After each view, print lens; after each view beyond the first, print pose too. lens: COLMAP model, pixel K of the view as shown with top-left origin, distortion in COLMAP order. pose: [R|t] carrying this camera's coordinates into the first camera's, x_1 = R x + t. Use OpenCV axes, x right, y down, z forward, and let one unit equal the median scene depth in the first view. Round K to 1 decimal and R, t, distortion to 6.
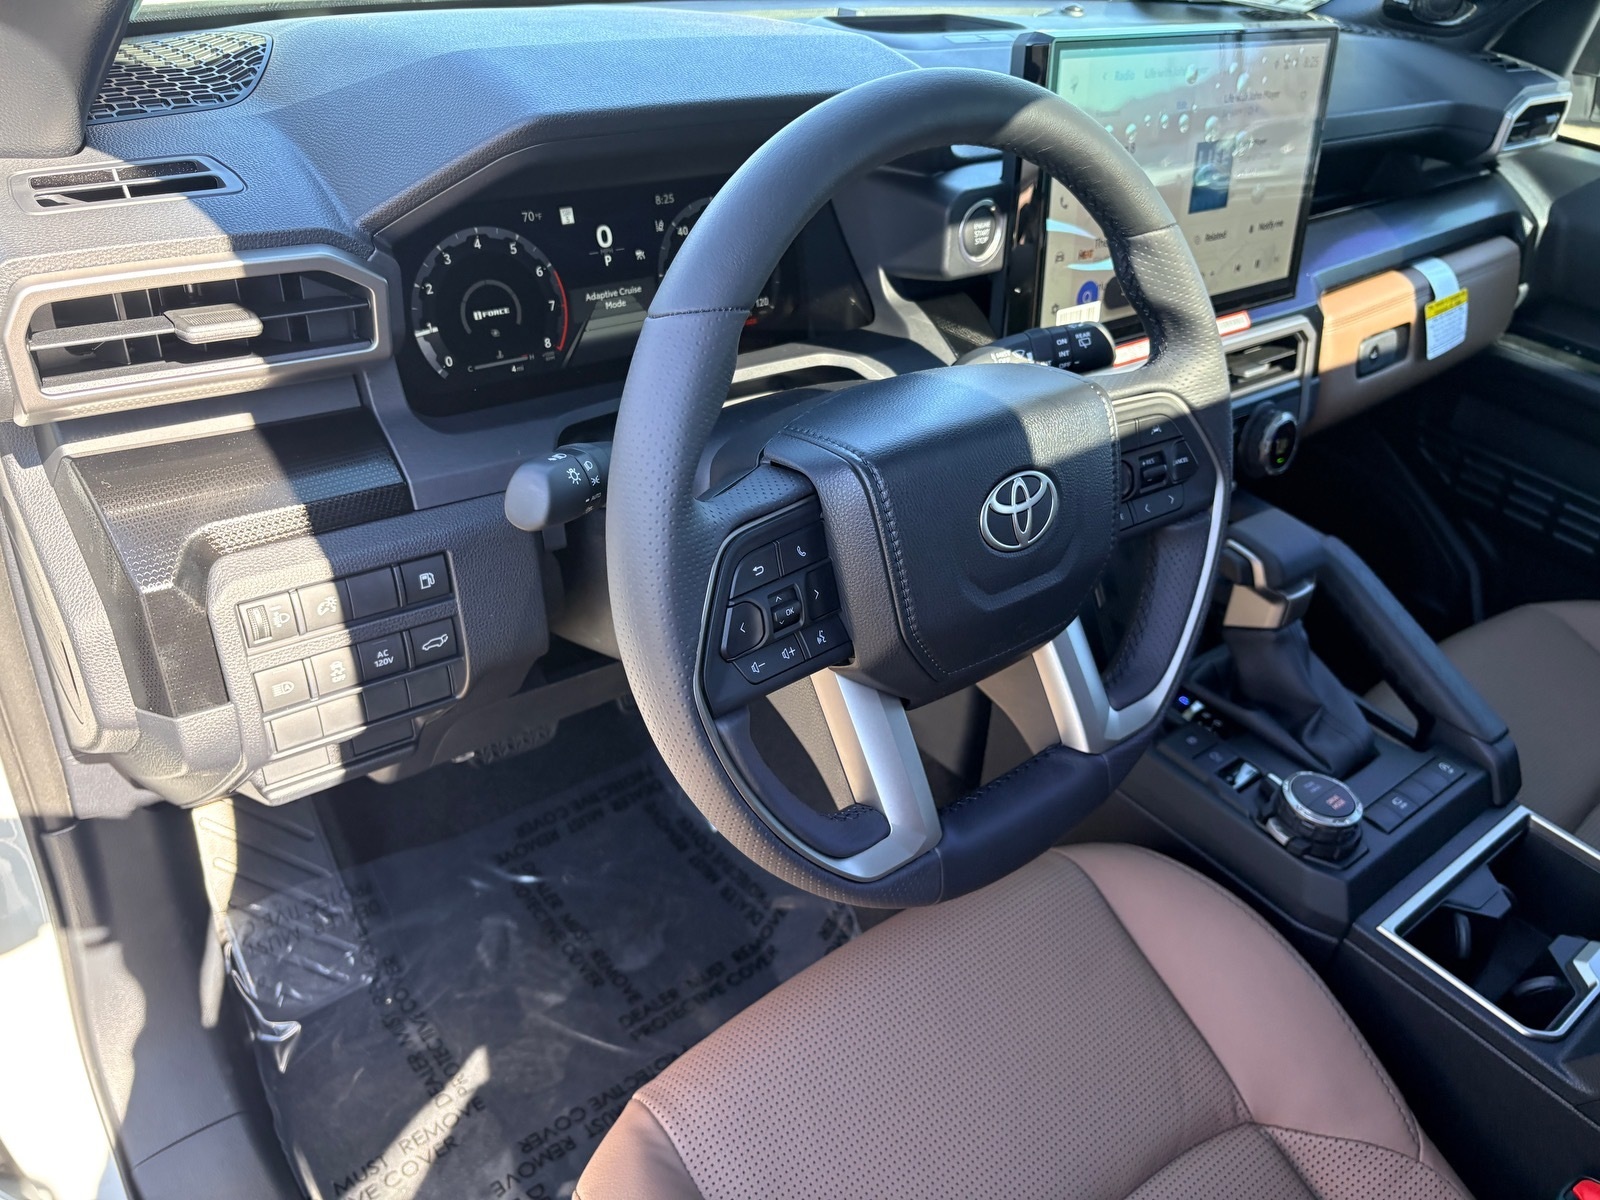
lens RADIAL K [[1228.4, 0, 803.0], [0, 1228.4, 612.5], [0, 0, 1]] dist [0.015355, -0.017860]
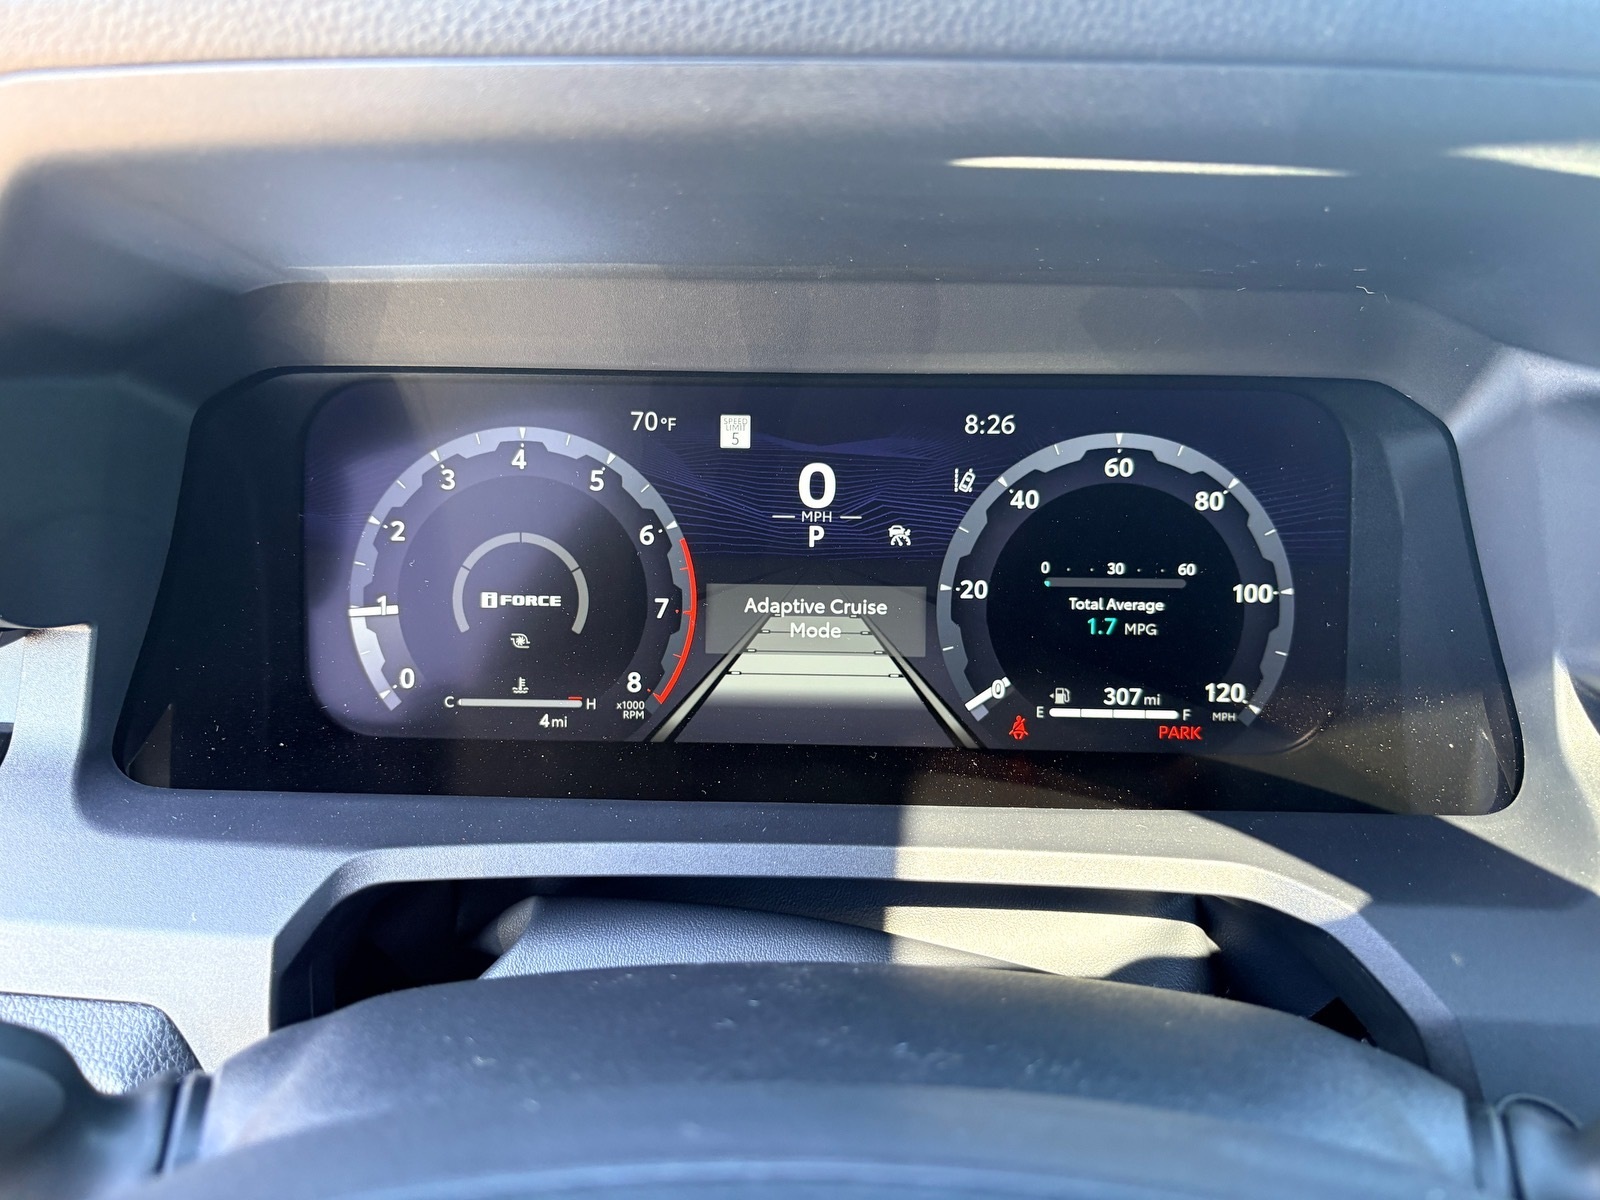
lens RADIAL K [[1228.4, 0, 802.6], [0, 1228.4, 603.7], [0, 0, 1]] dist [0.015355, -0.017860]
pose [[0.749392, 0.153144, -0.644172, 0.123302], [-0.314100, 0.938673, -0.142249, -0.184712], [0.582882, 0.308935, 0.751537, 0.624012]]
